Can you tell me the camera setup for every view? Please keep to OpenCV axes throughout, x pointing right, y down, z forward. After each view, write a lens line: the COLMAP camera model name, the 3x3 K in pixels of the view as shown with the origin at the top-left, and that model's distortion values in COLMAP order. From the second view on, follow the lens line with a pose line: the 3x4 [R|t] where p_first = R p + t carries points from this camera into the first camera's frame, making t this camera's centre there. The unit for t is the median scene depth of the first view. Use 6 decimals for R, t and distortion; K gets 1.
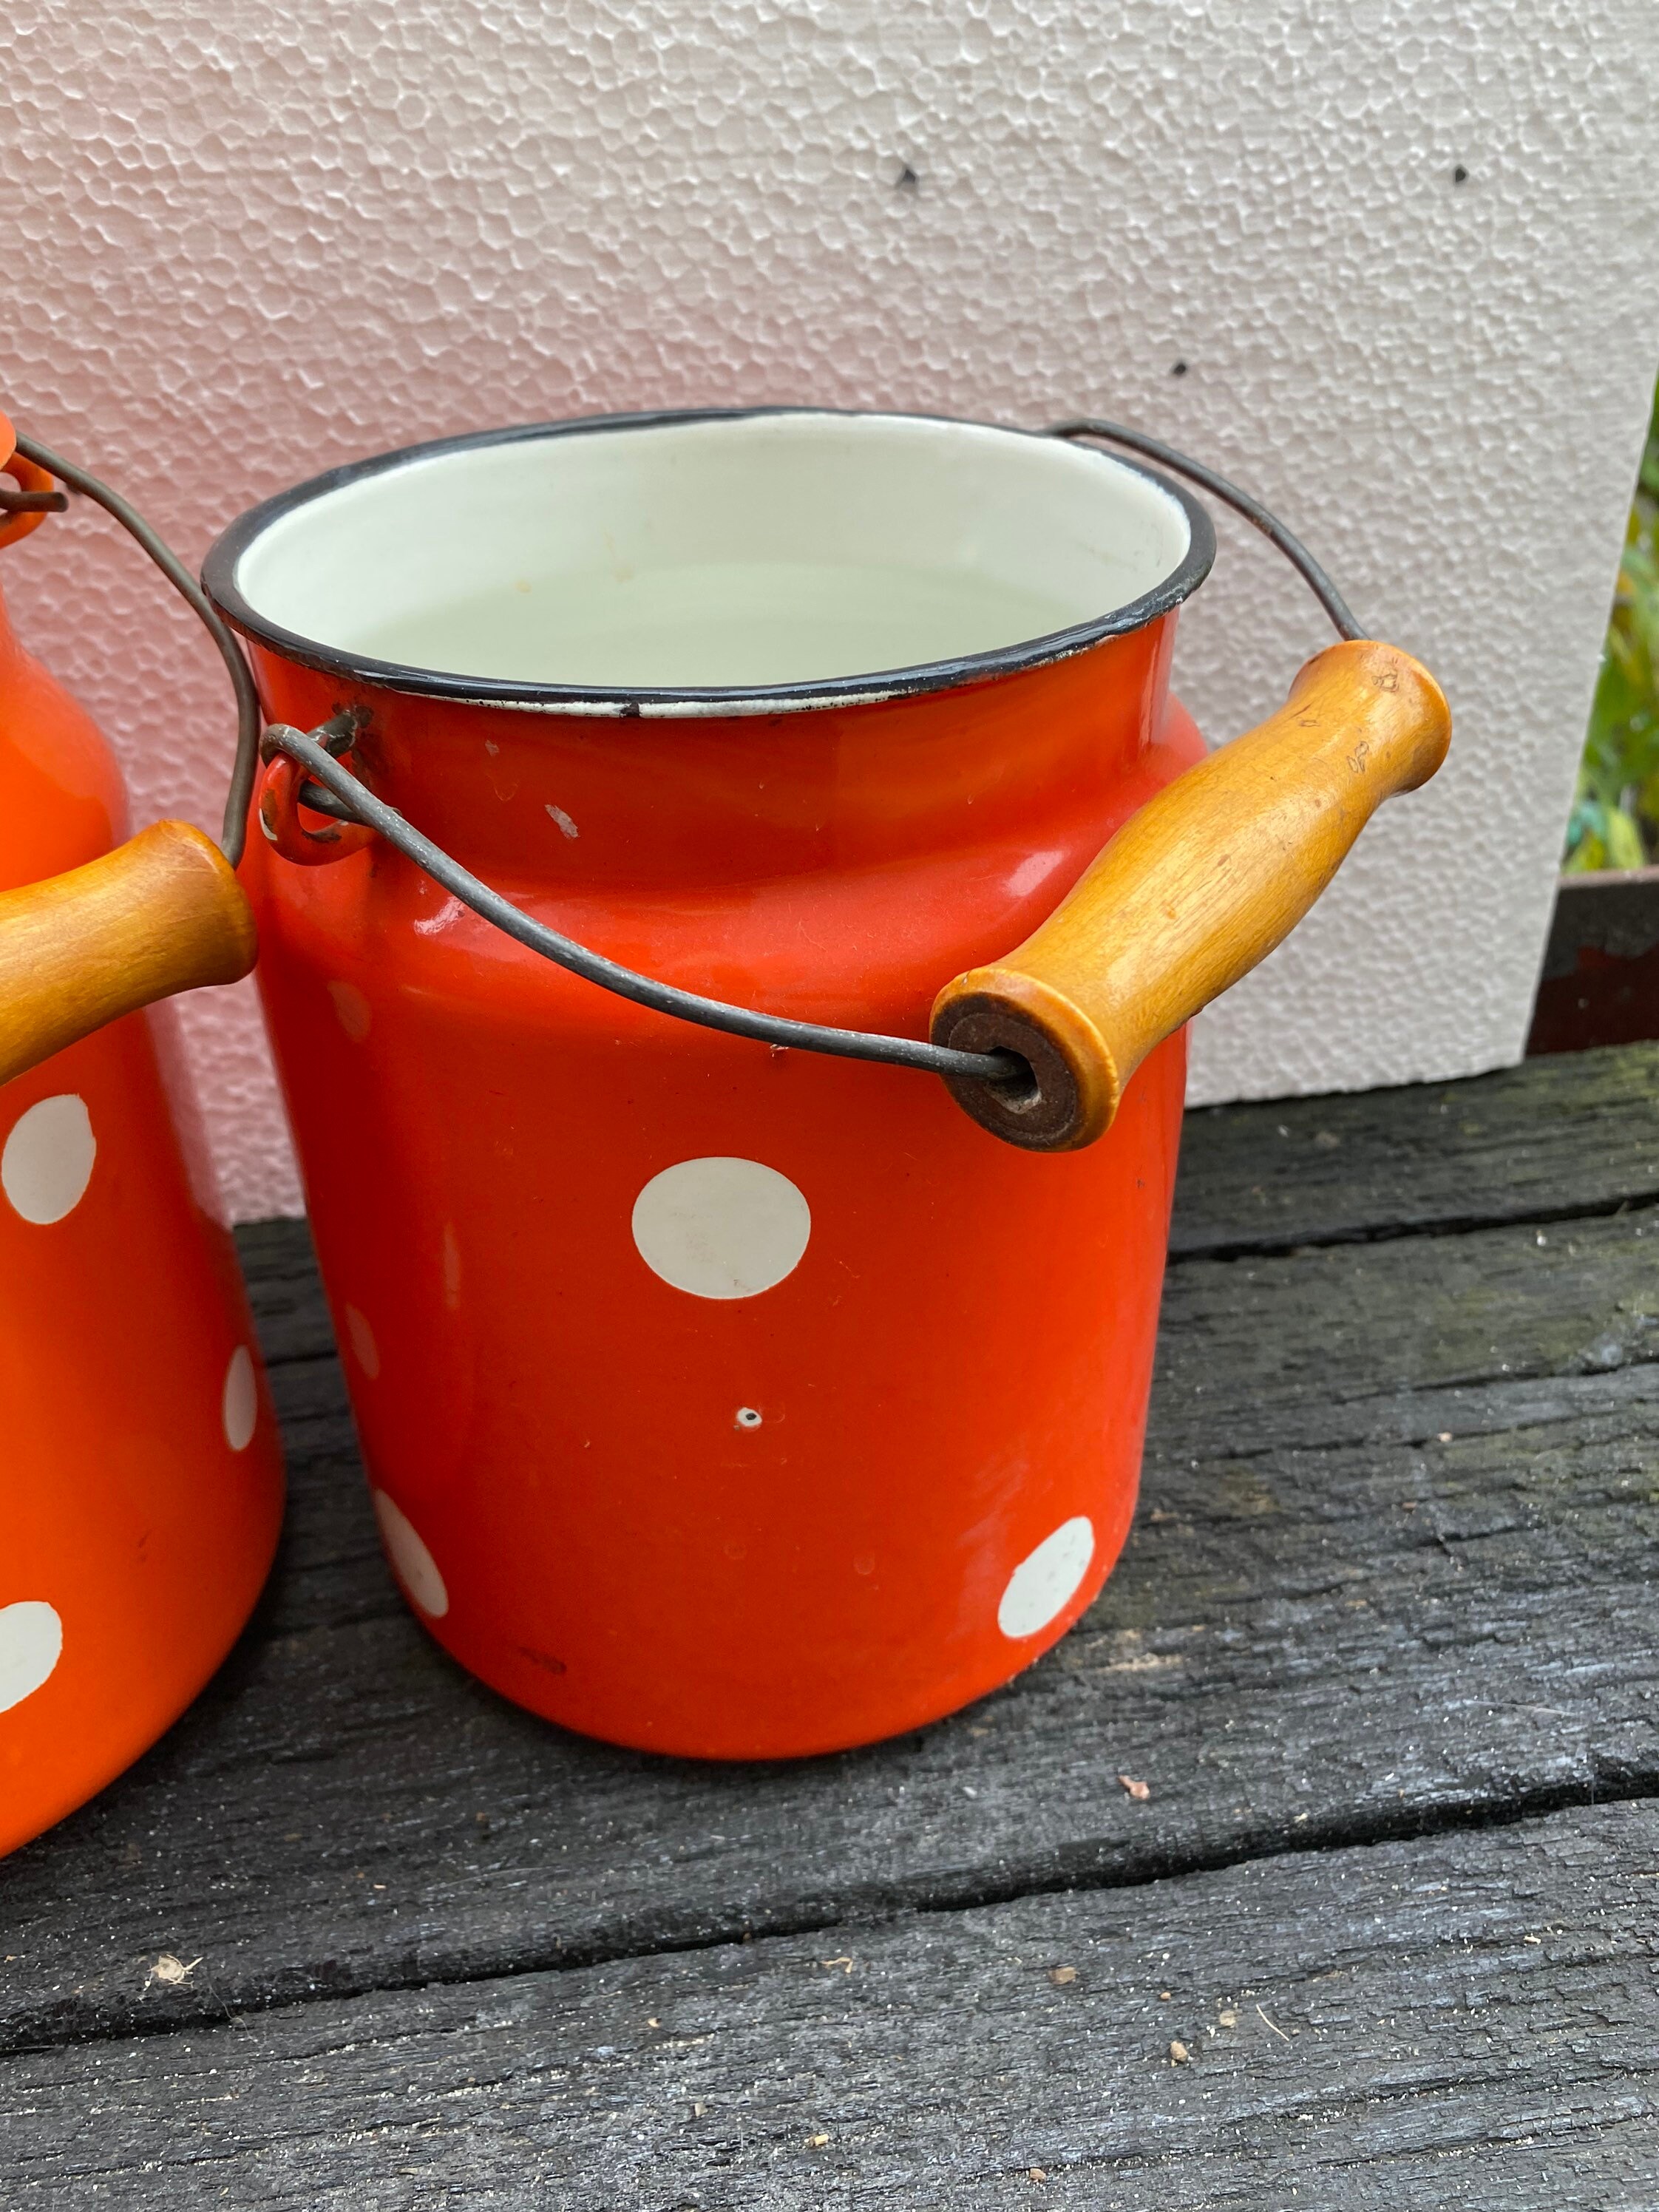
lens RADIAL K [[1739.9, 0, 829.5], [0, 1739.9, 1106.0], [0, 0, 1]] dist [0.000957, 0.002685]
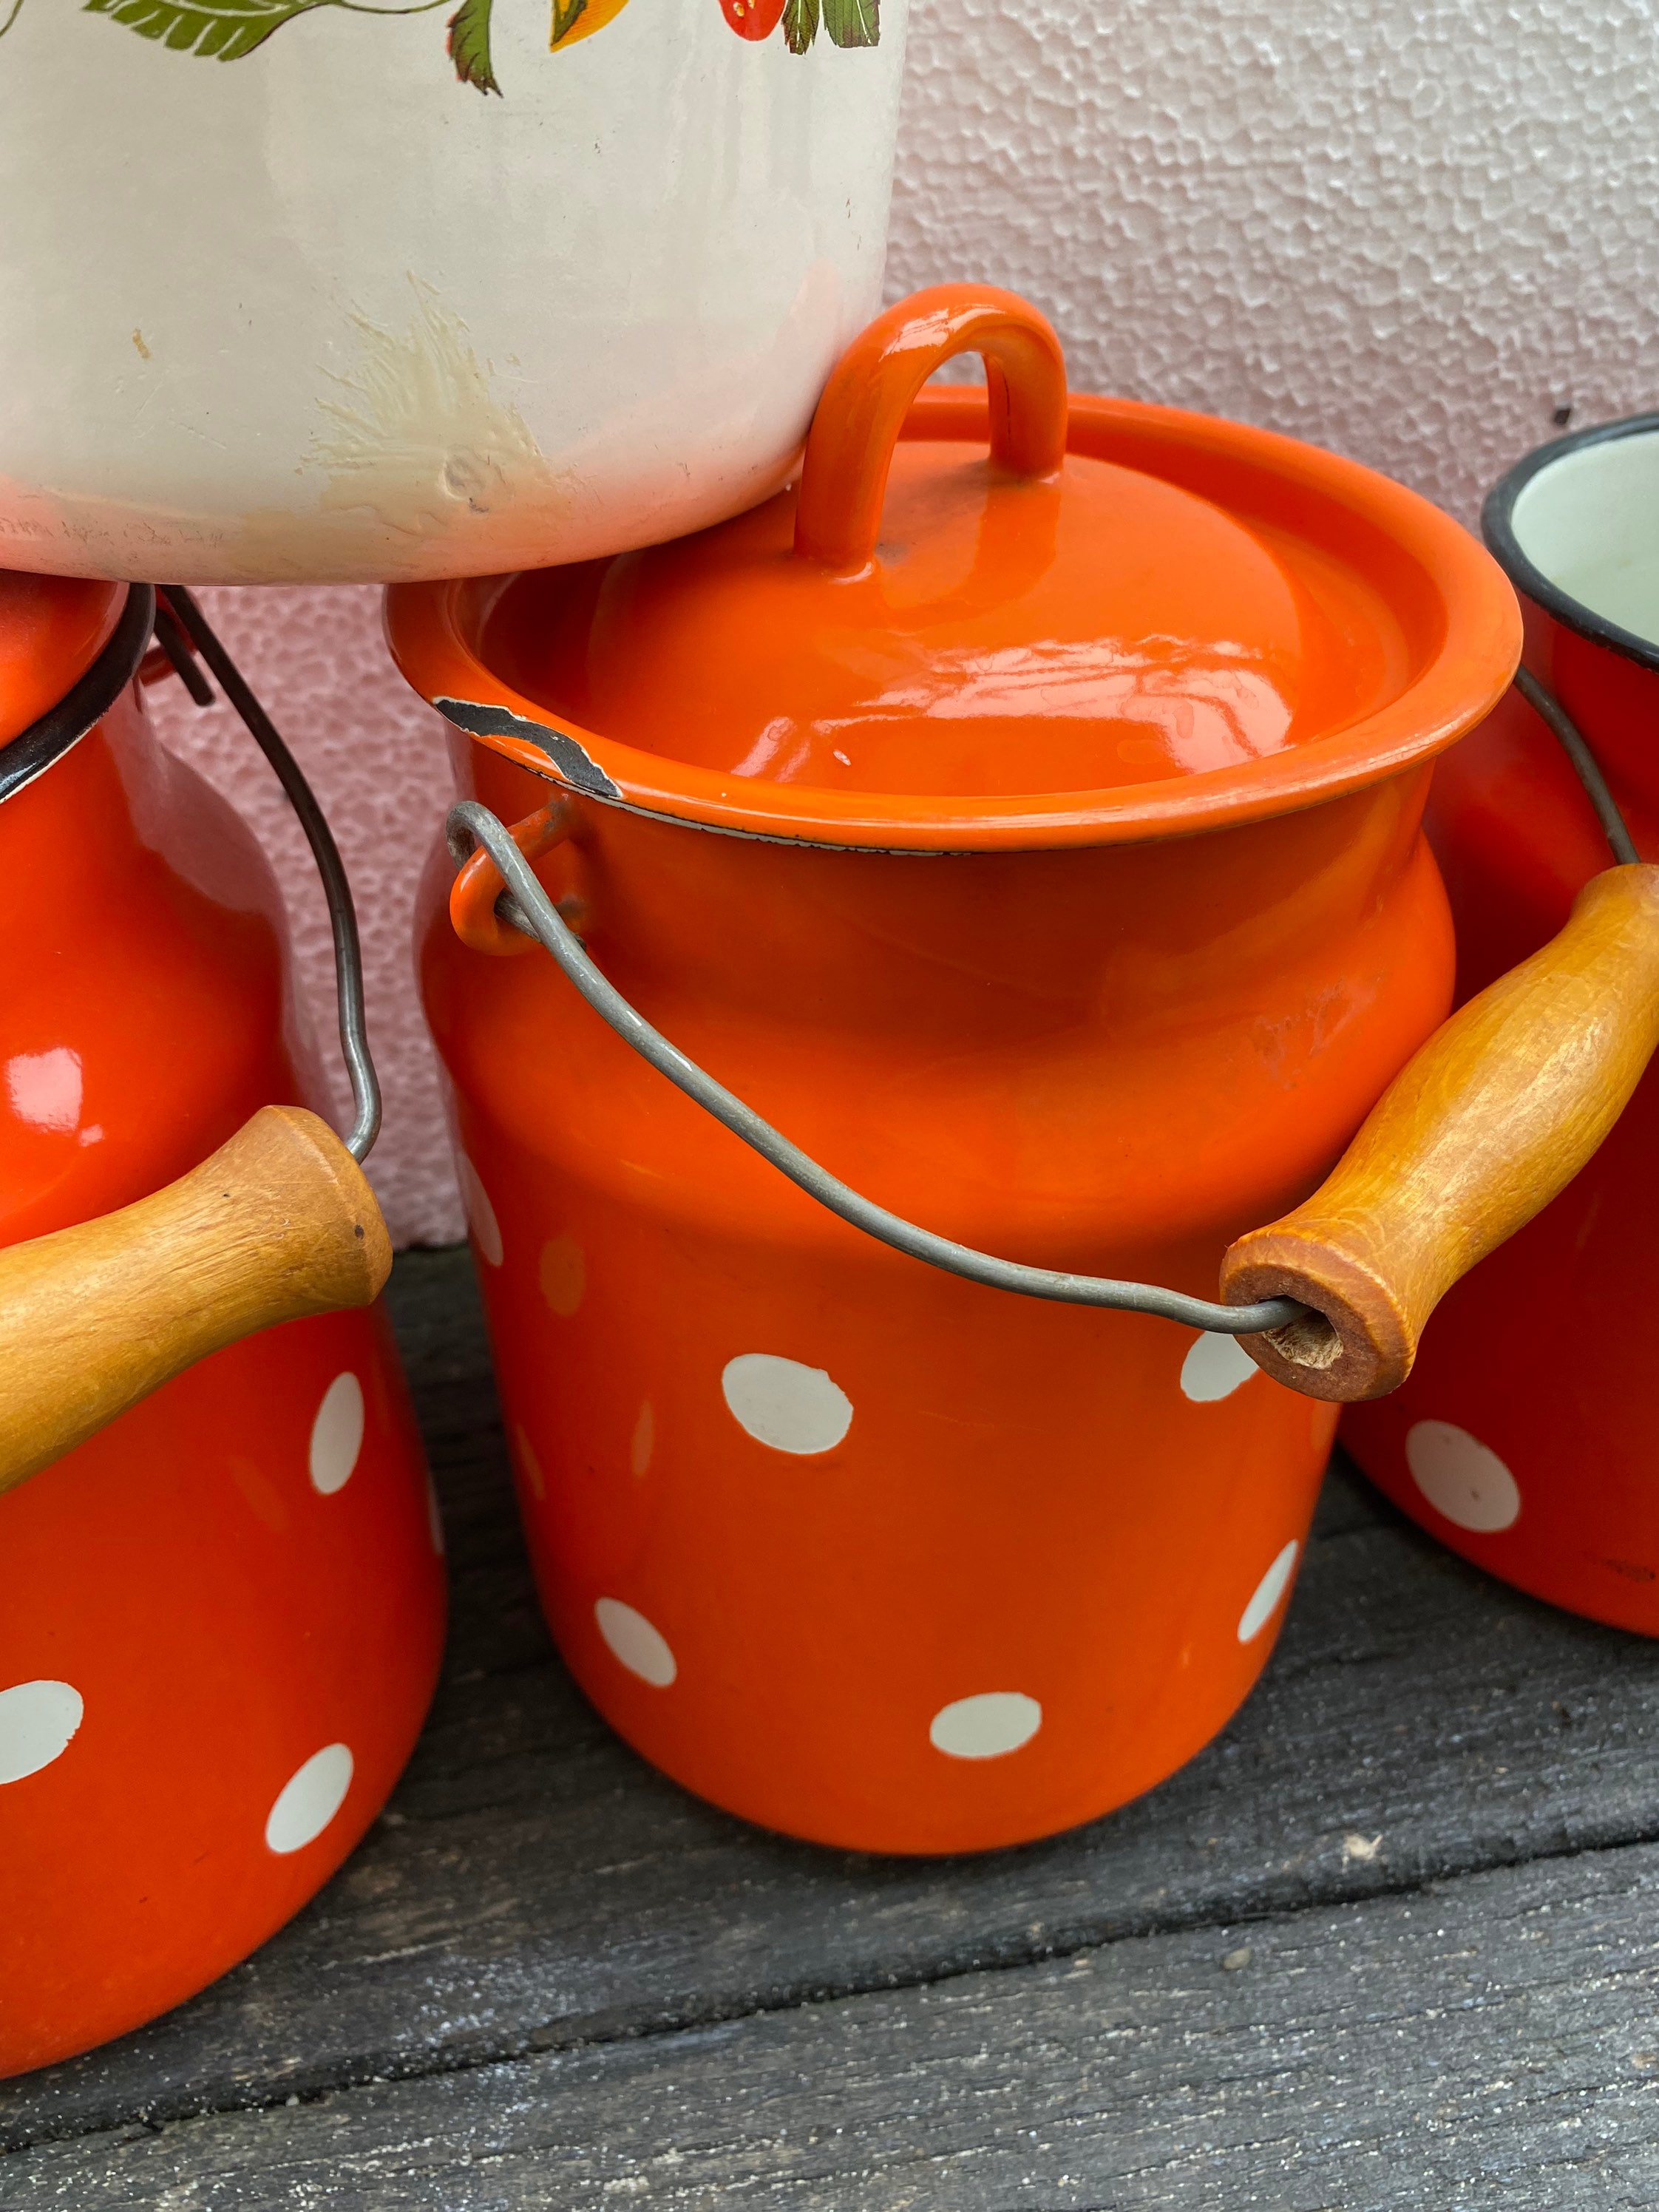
lens RADIAL K [[1717.0, 0, 837.5], [0, 1717.0, 1125.6], [0, 0, 1]] dist [-0.005419, -0.002016]
pose [[0.999670, -0.021096, 0.014648, -0.599351], [0.019694, 0.995741, 0.090062, -0.065211], [-0.016486, -0.089743, 0.995828, -0.052805]]
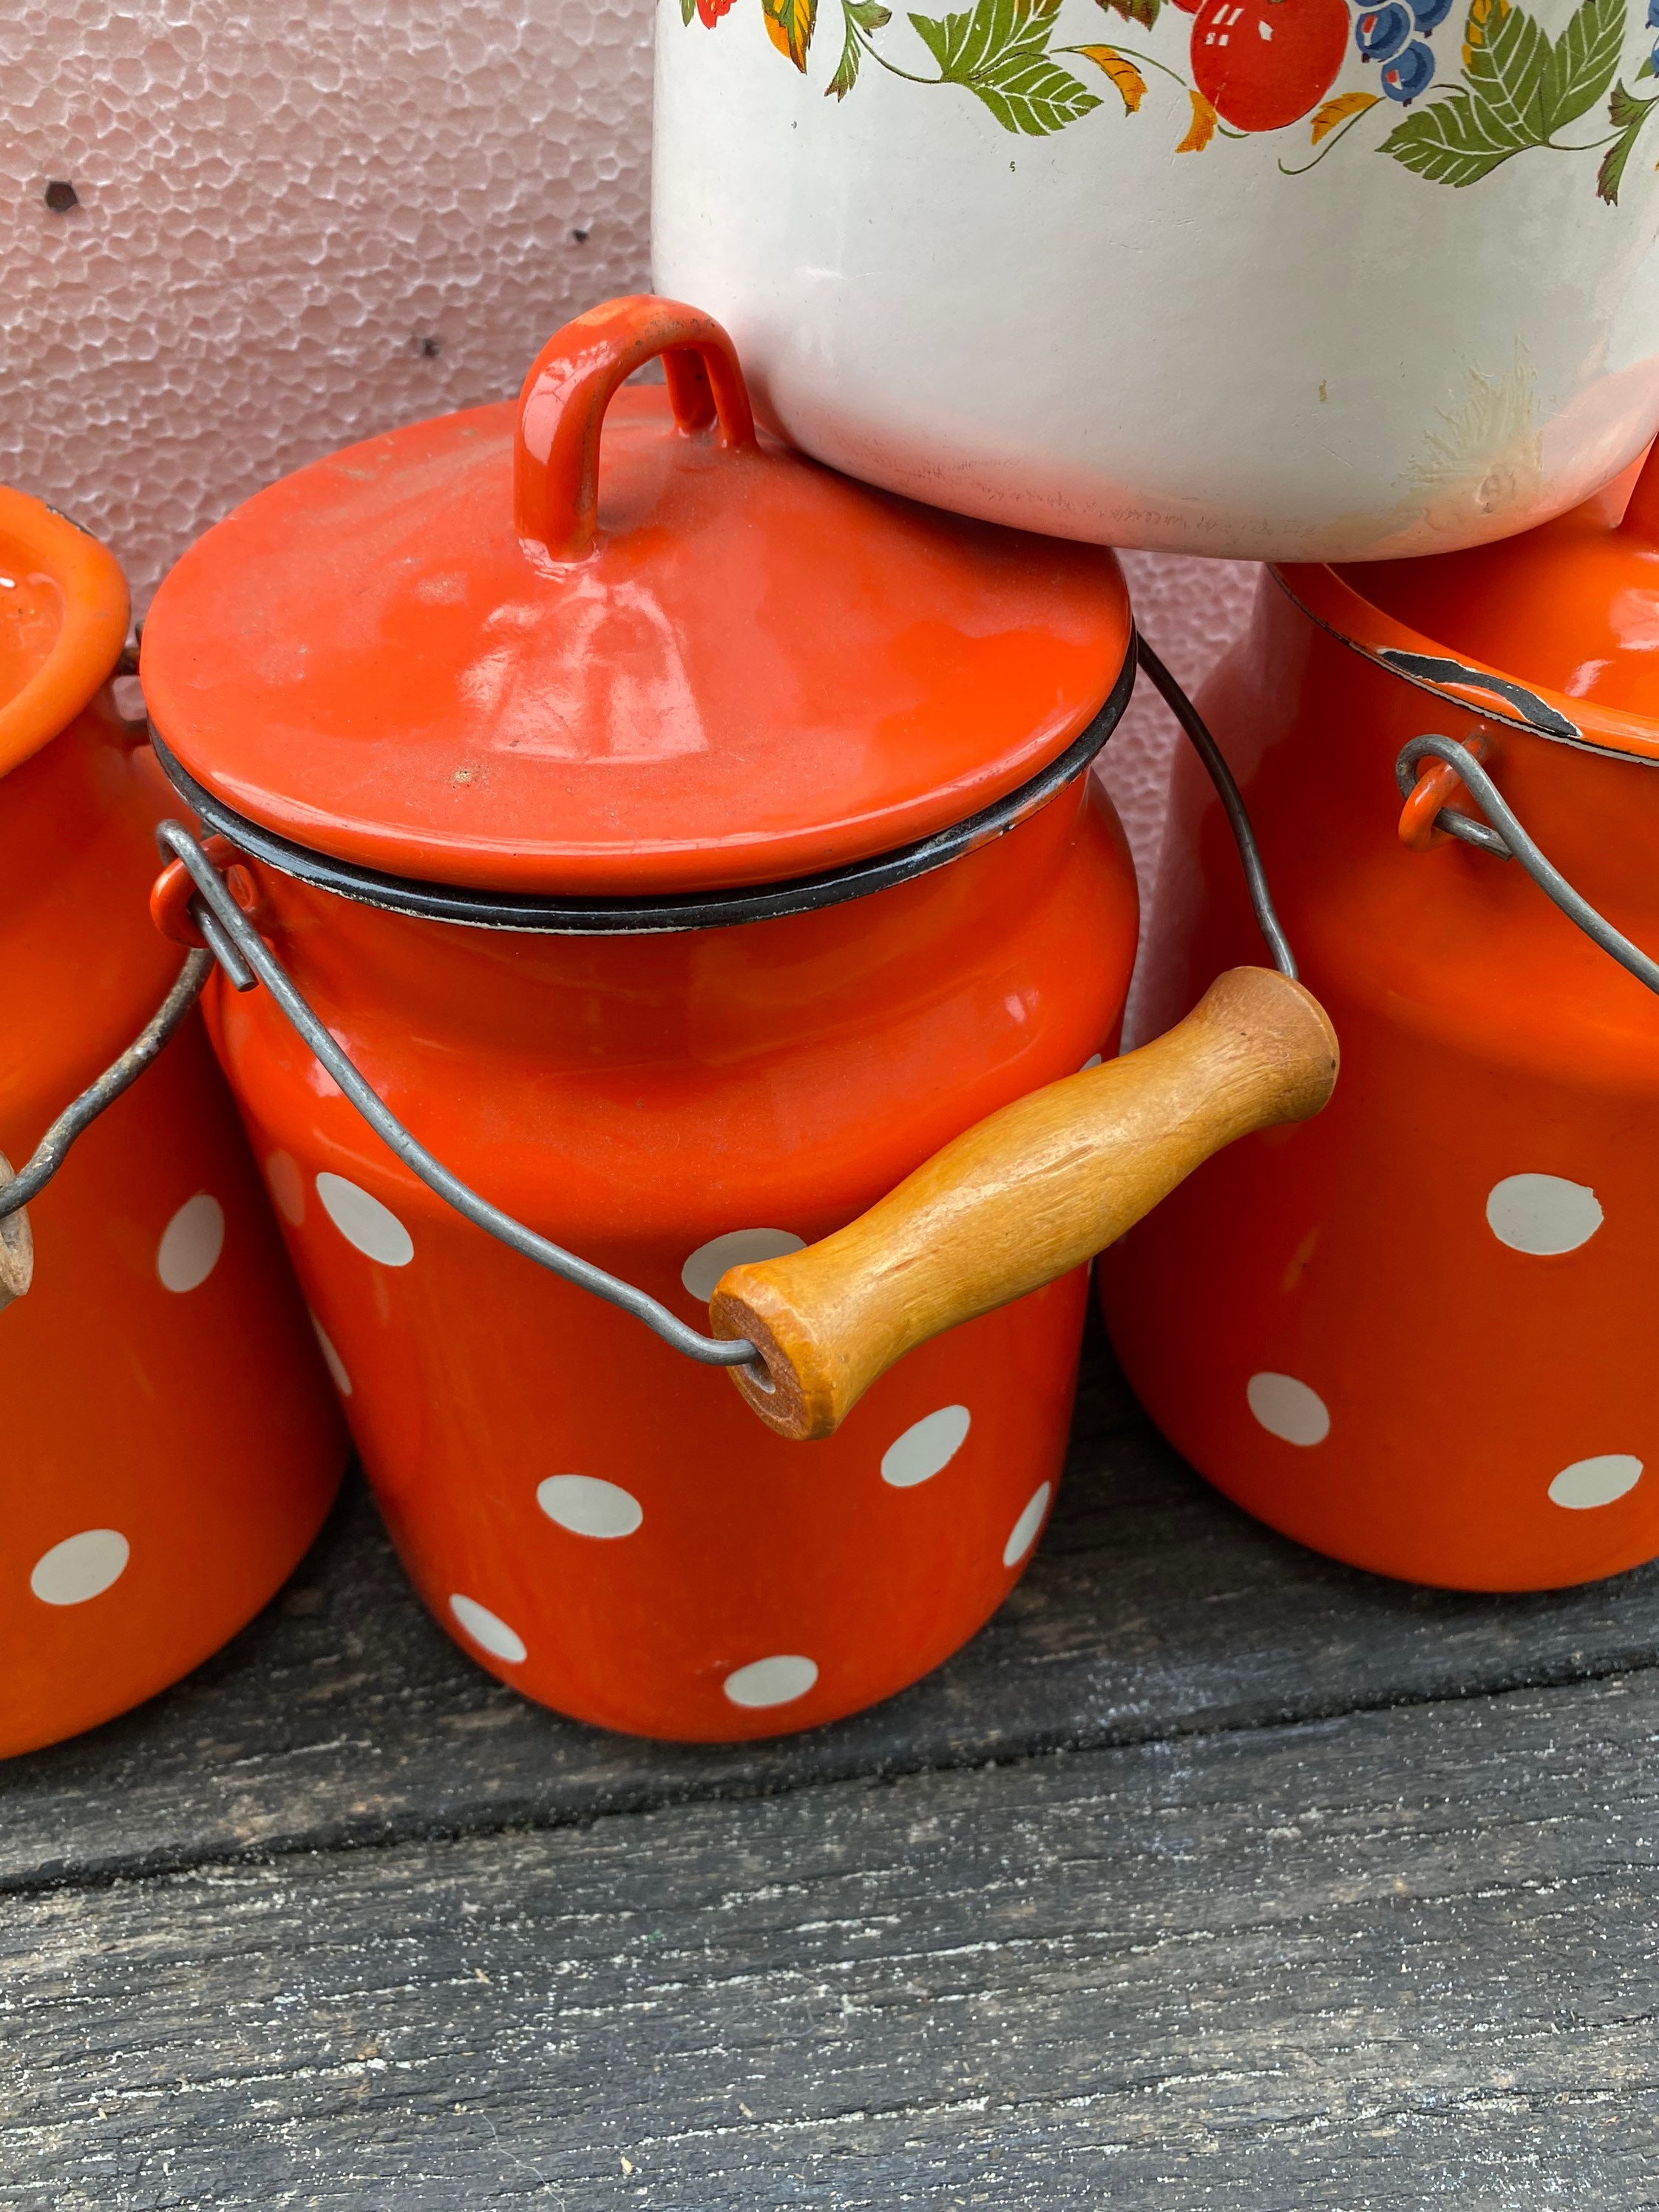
lens RADIAL K [[1725.9, 0, 819.7], [0, 1725.9, 1114.6], [0, 0, 1]] dist [-0.008166, 0.003388]
pose [[0.999810, 0.004031, -0.019084, -0.951069], [-0.000846, 0.986448, 0.164072, -0.083091], [0.019487, -0.164025, 0.986264, -0.231089]]
